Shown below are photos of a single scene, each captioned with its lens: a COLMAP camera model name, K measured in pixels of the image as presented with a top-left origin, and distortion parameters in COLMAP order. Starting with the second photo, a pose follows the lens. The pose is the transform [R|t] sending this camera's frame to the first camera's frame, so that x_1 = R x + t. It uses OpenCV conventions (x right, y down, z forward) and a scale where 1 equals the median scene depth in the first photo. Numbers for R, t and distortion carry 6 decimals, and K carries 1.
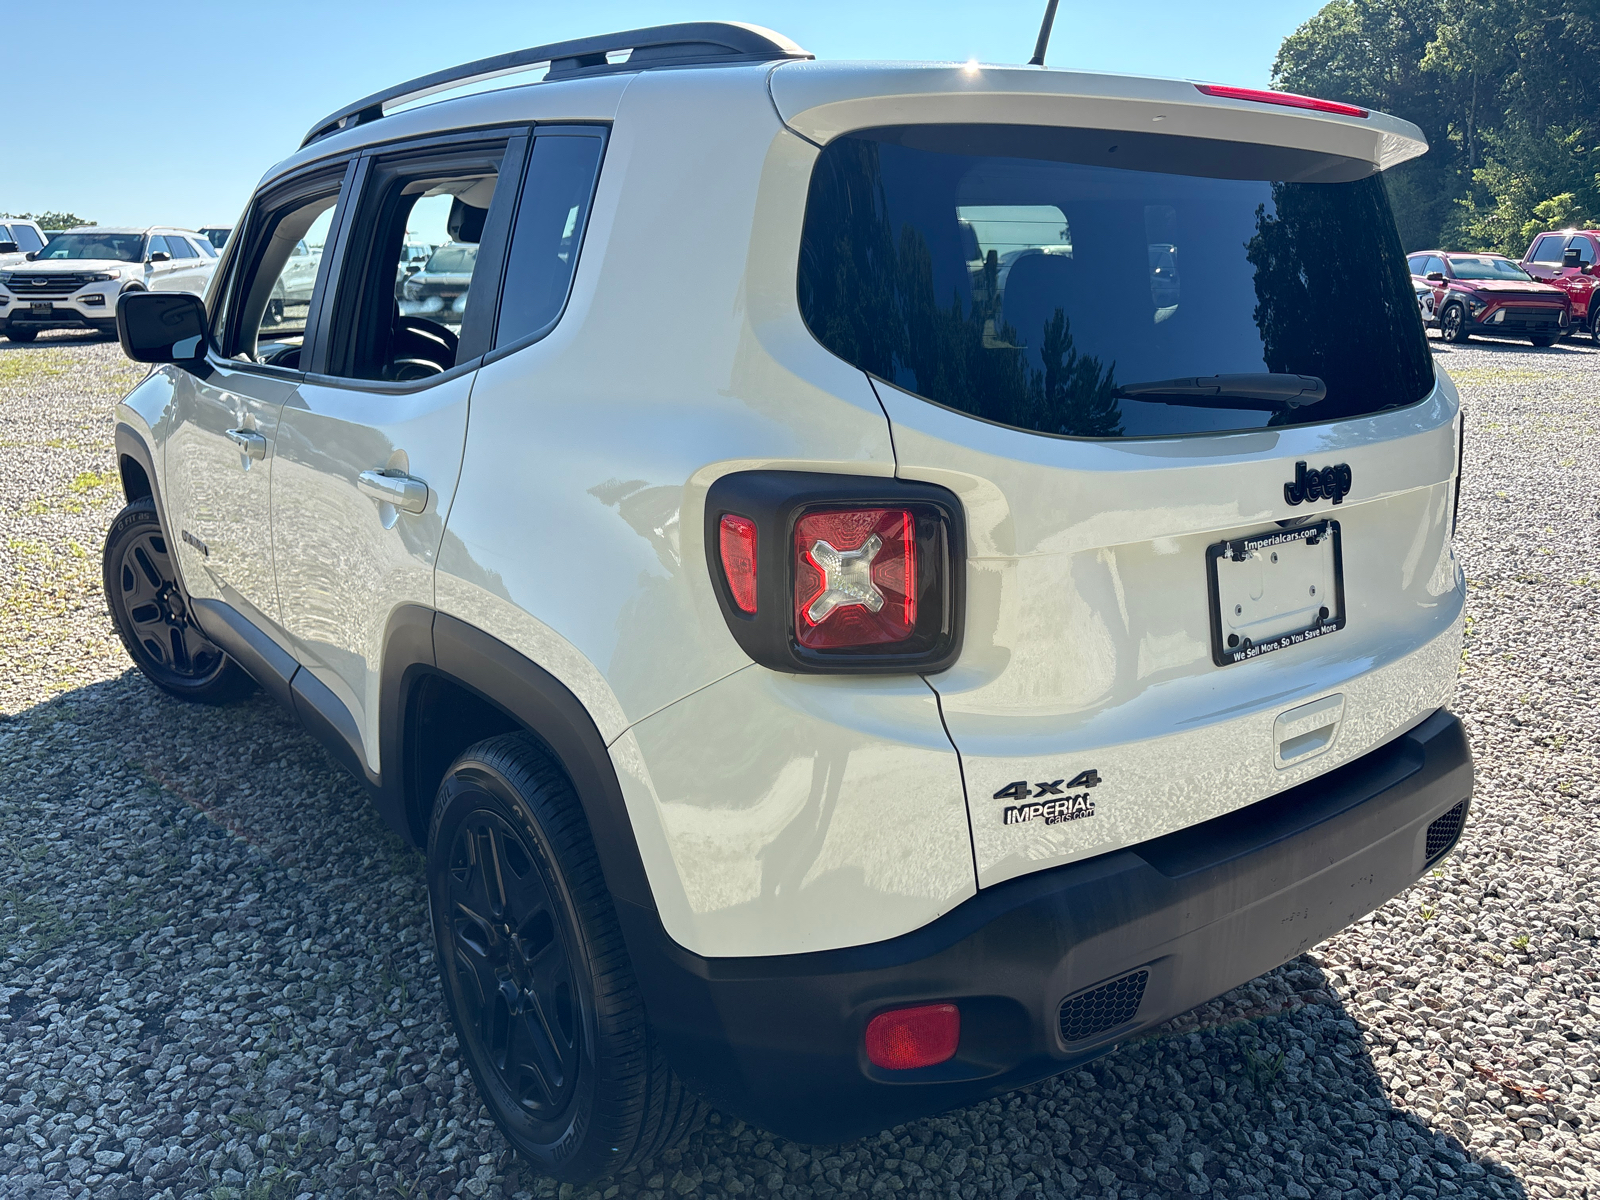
lens RADIAL K [[1233.1, 0, 798.8], [0, 1233.1, 607.0], [0, 0, 1]] dist [0.053076, -0.063806]
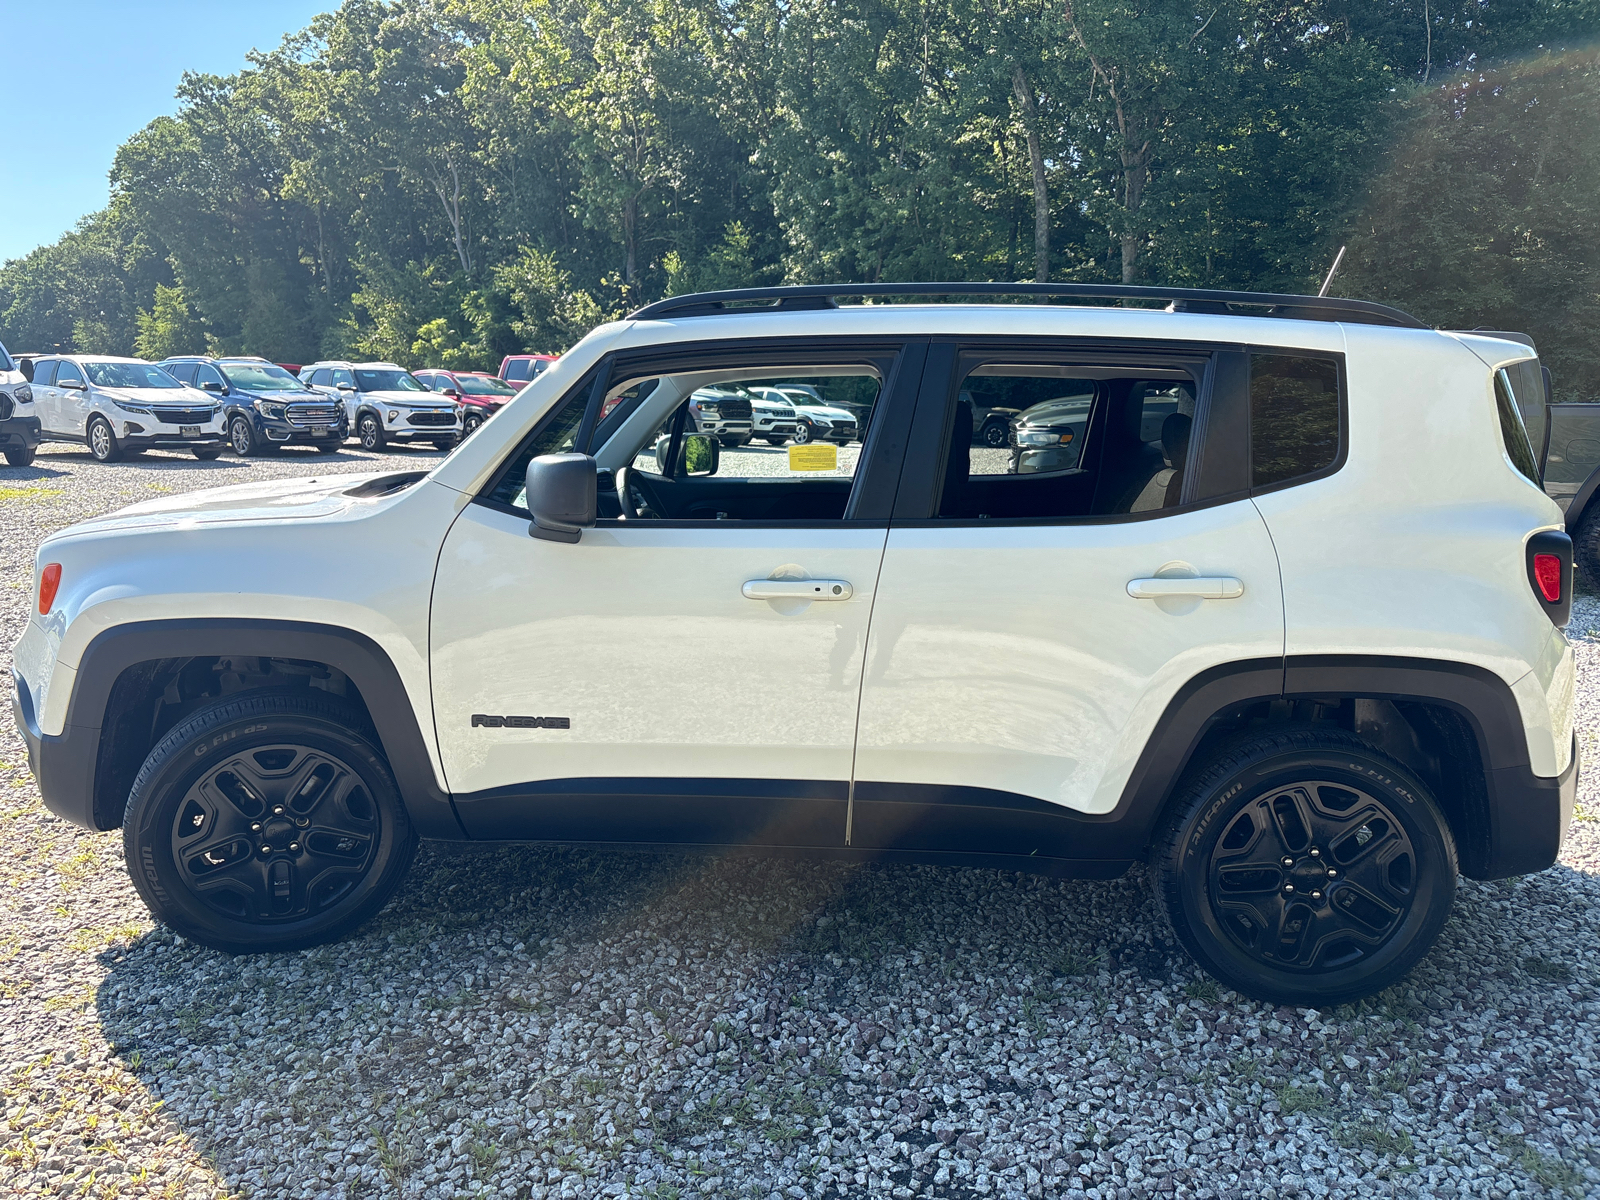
lens RADIAL K [[1233.1, 0, 798.8], [0, 1233.1, 607.0], [0, 0, 1]] dist [0.053076, -0.063806]
pose [[0.634536, -0.131684, 0.761592, -0.067748], [0.192803, 0.981196, 0.009018, -0.006713], [-0.748459, 0.141115, 0.647994, 0.016173]]
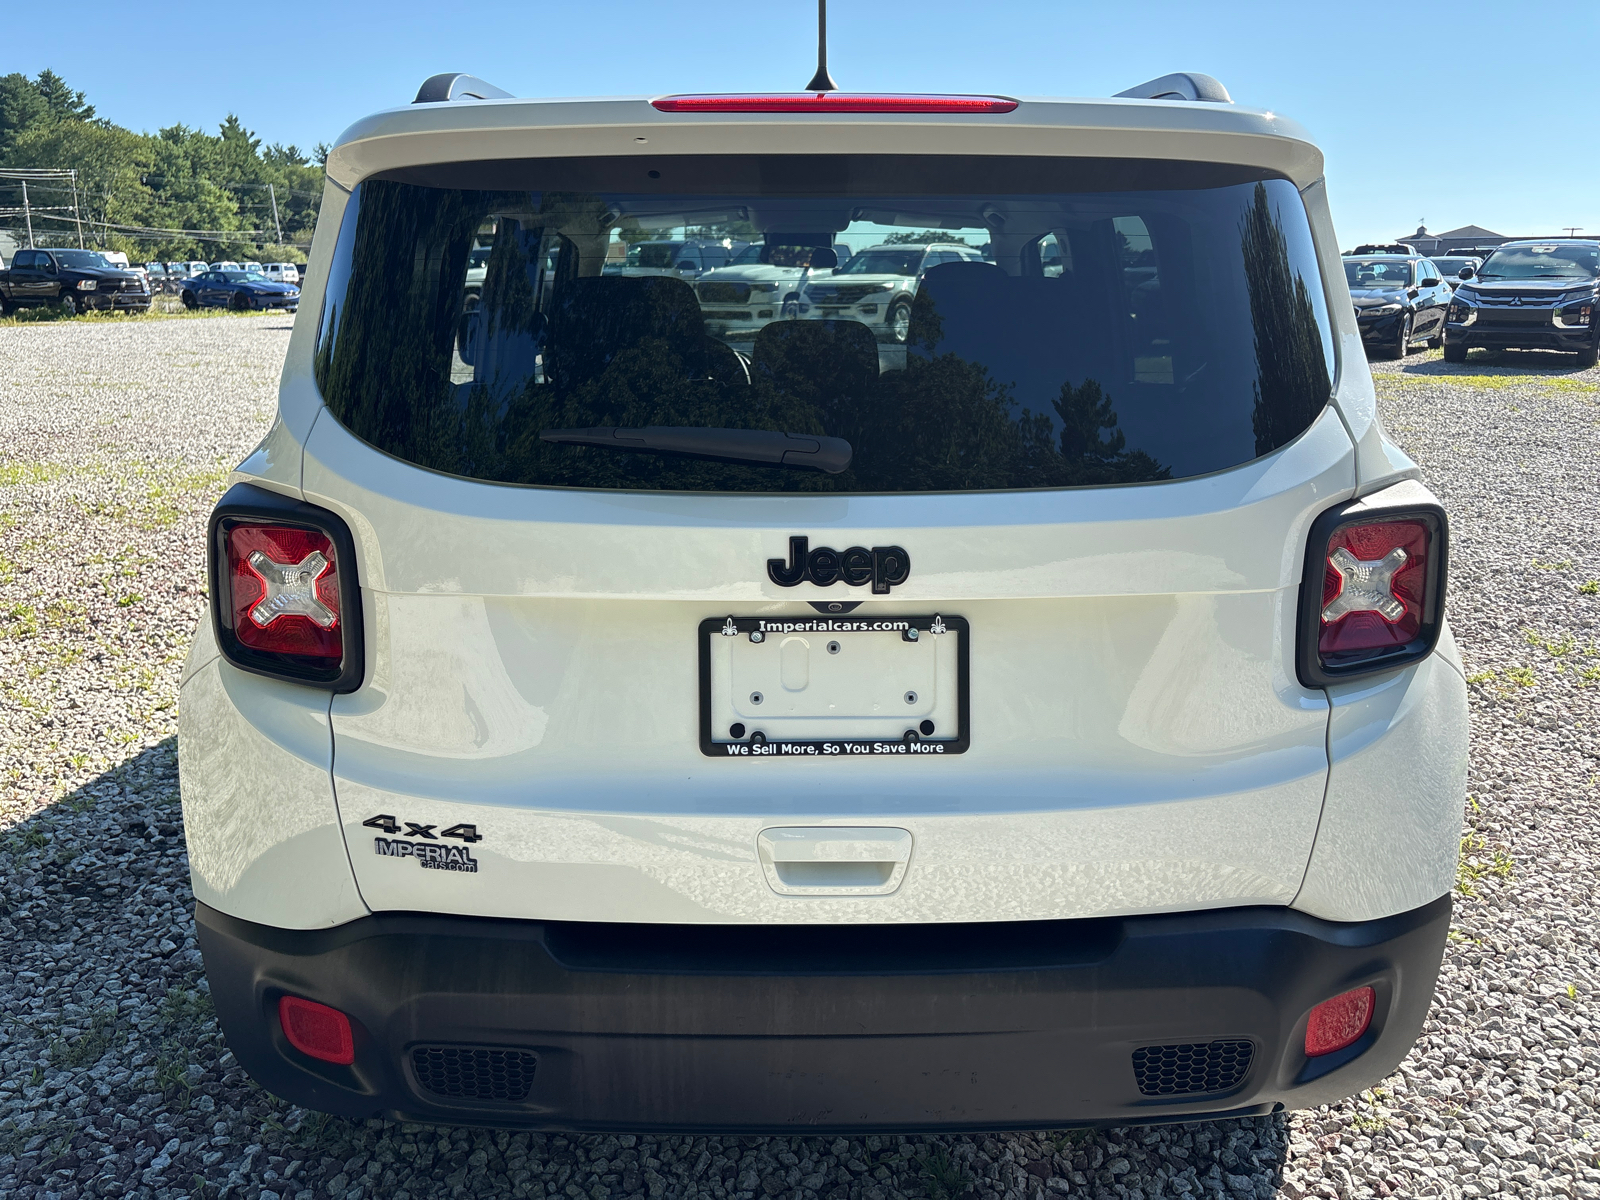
lens RADIAL K [[1233.1, 0, 798.8], [0, 1233.1, 607.0], [0, 0, 1]] dist [0.053076, -0.063806]
pose [[0.801611, 0.143310, -0.580416, 0.911059], [-0.145253, 0.988440, 0.043447, -0.107392], [0.579933, 0.049479, 0.813161, 0.329581]]
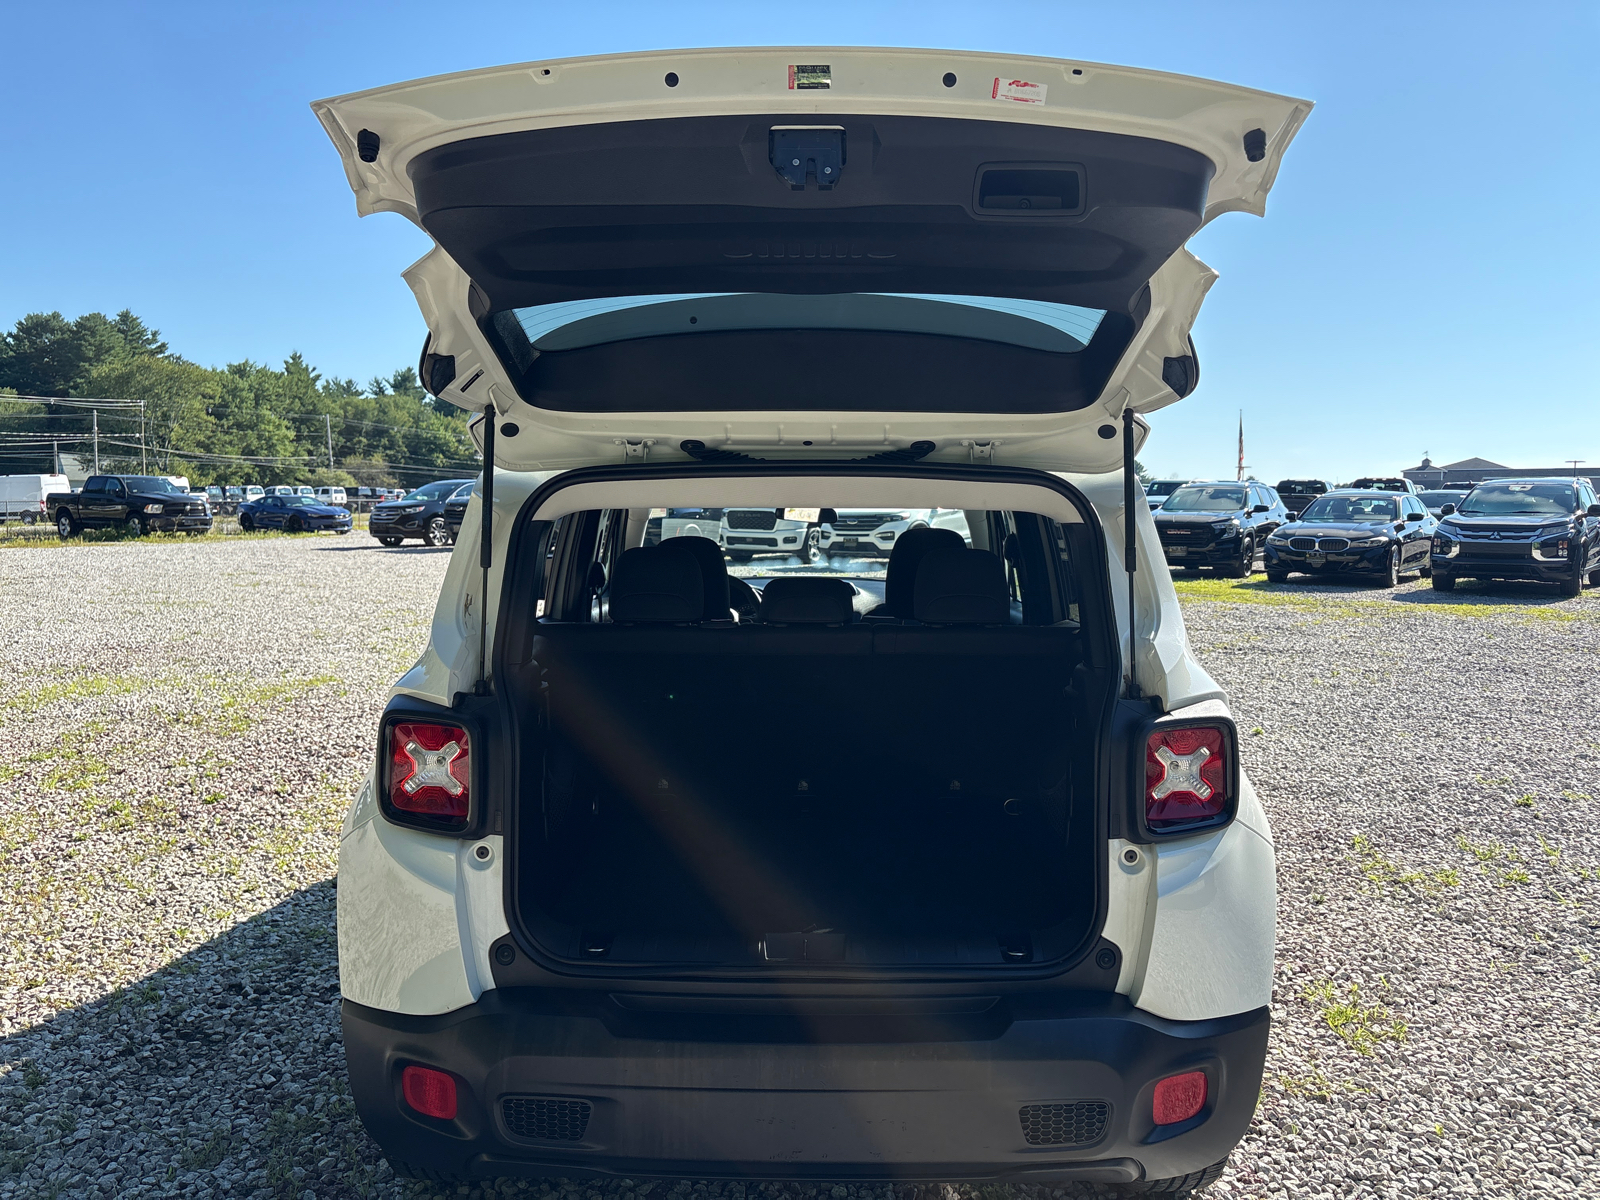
lens RADIAL K [[1233.1, 0, 798.8], [0, 1233.1, 607.0], [0, 0, 1]] dist [0.053076, -0.063806]
pose [[0.788760, 0.046578, -0.612935, 1.198882], [-0.155143, 0.979929, -0.125181, -0.088484], [0.594802, 0.193830, 0.780154, 0.010669]]
